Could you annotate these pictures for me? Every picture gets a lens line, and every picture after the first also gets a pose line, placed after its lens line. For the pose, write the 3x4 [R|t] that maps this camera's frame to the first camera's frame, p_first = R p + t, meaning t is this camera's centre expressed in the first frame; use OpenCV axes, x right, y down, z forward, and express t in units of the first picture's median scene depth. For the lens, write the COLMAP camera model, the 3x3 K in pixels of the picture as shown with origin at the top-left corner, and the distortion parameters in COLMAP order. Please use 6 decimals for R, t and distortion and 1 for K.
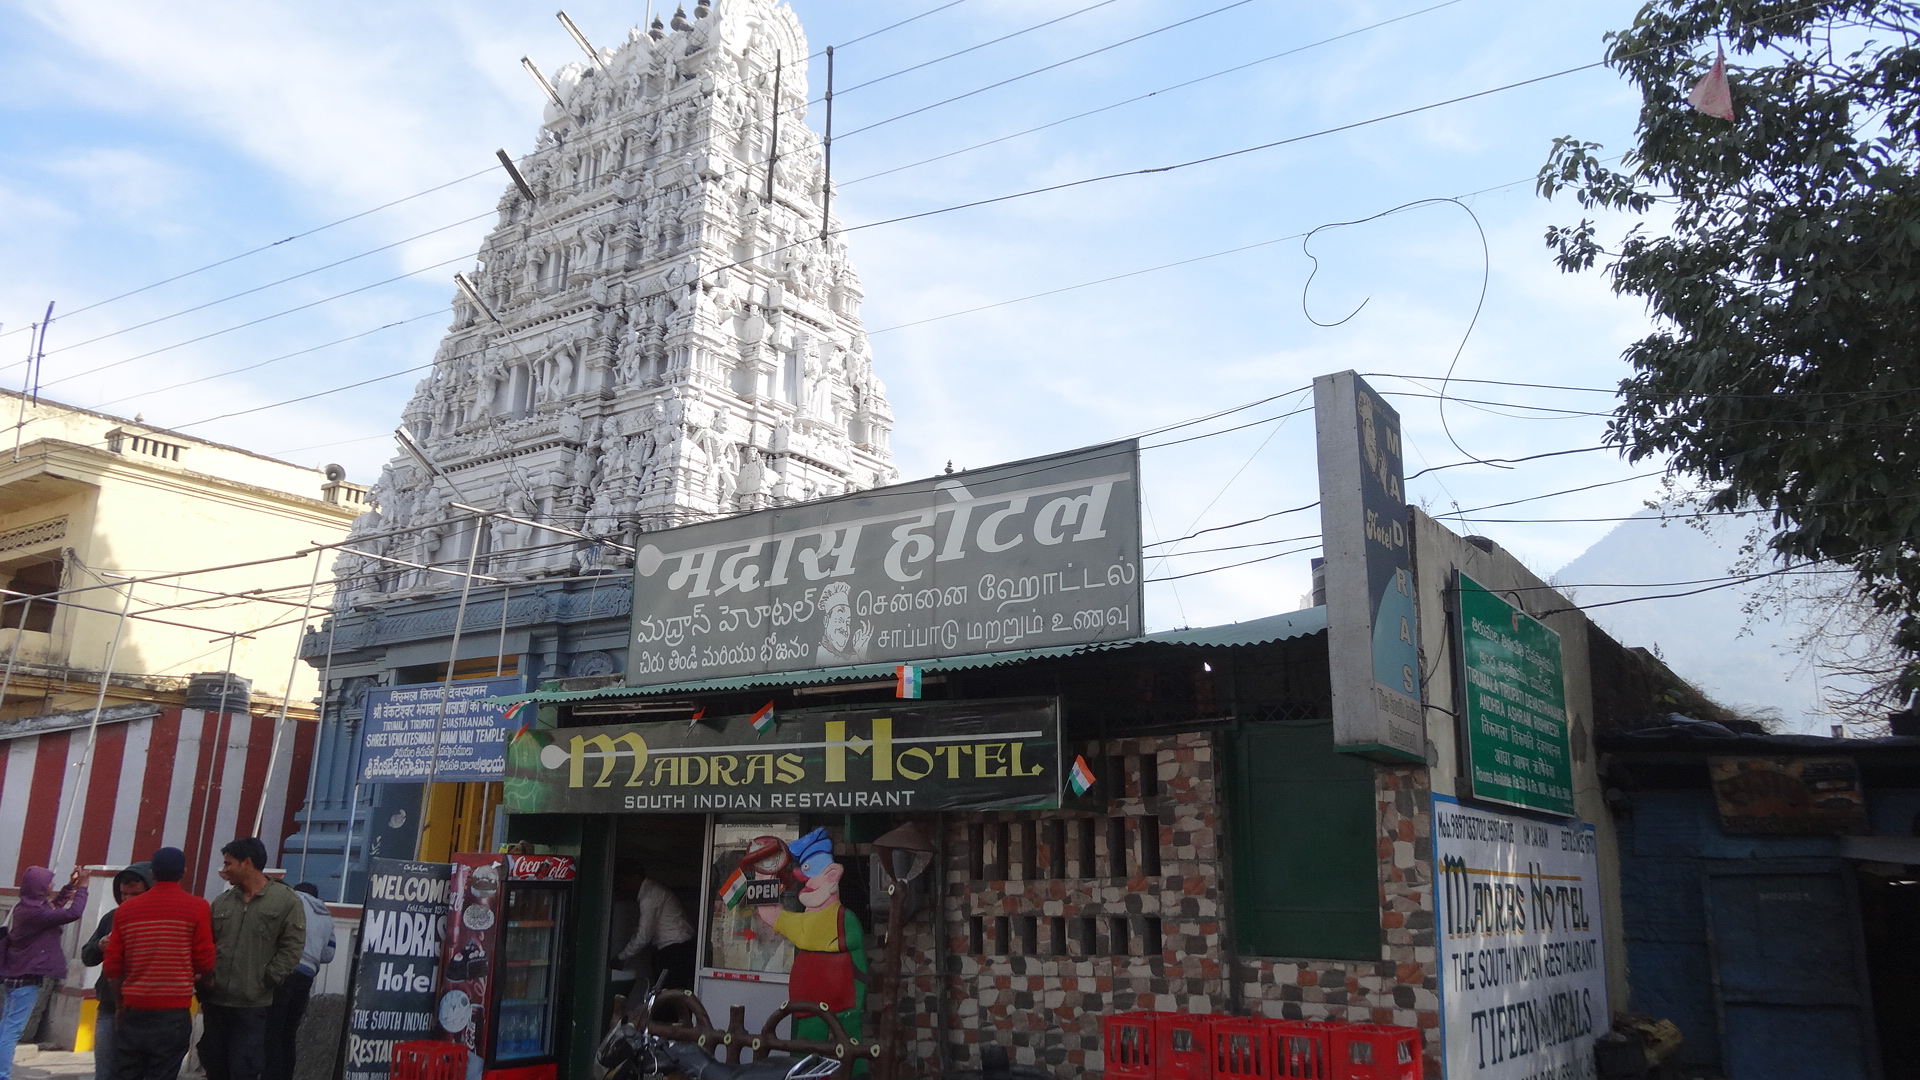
lens RADIAL K [[1370.0, 0, 960.0], [0, 1370.0, 540.0], [0, 0, 1]] dist [-0.006119, -0.000436]
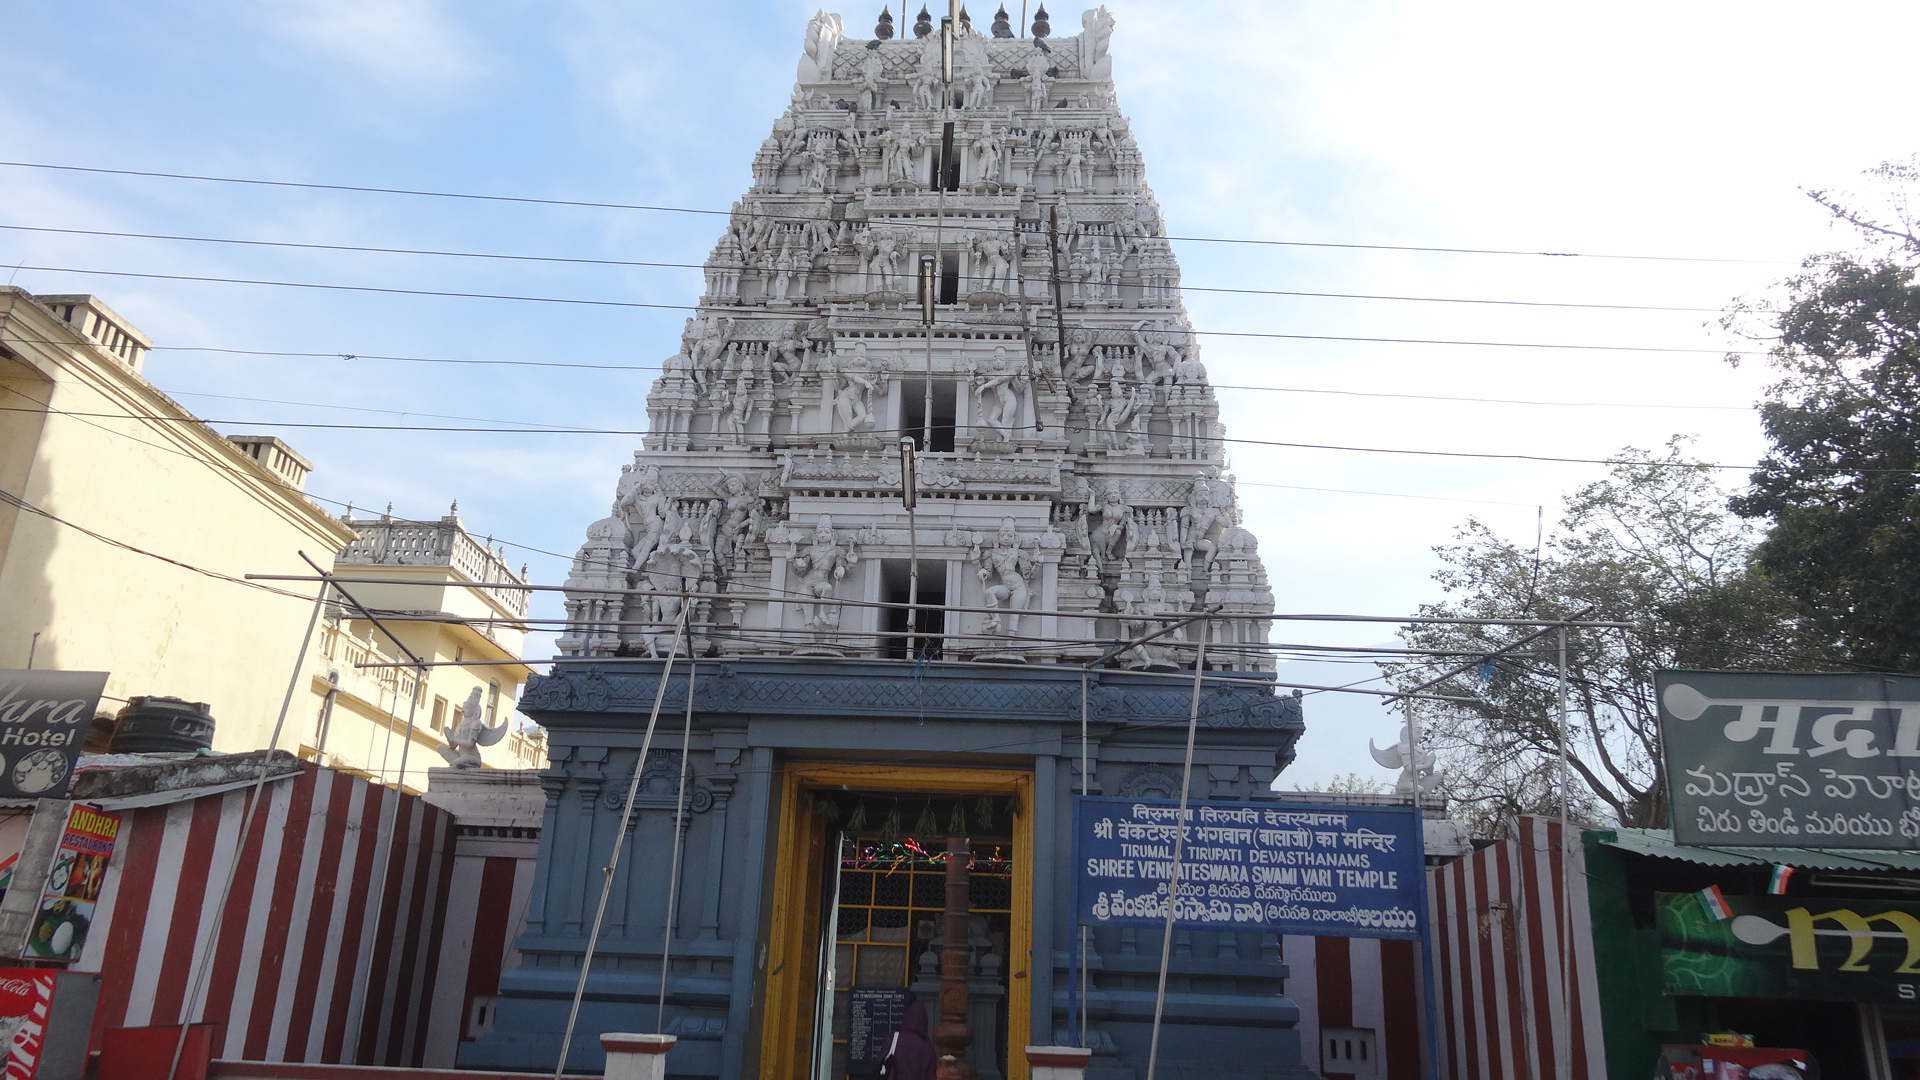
lens RADIAL K [[1370.0, 0, 960.0], [0, 1370.0, 540.0], [0, 0, 1]] dist [-0.006119, -0.000436]
pose [[0.845155, 0.180412, 0.503156, -1.117174], [-0.143945, 0.983362, -0.110809, 0.079438], [-0.514775, 0.021224, 0.857062, 0.485946]]
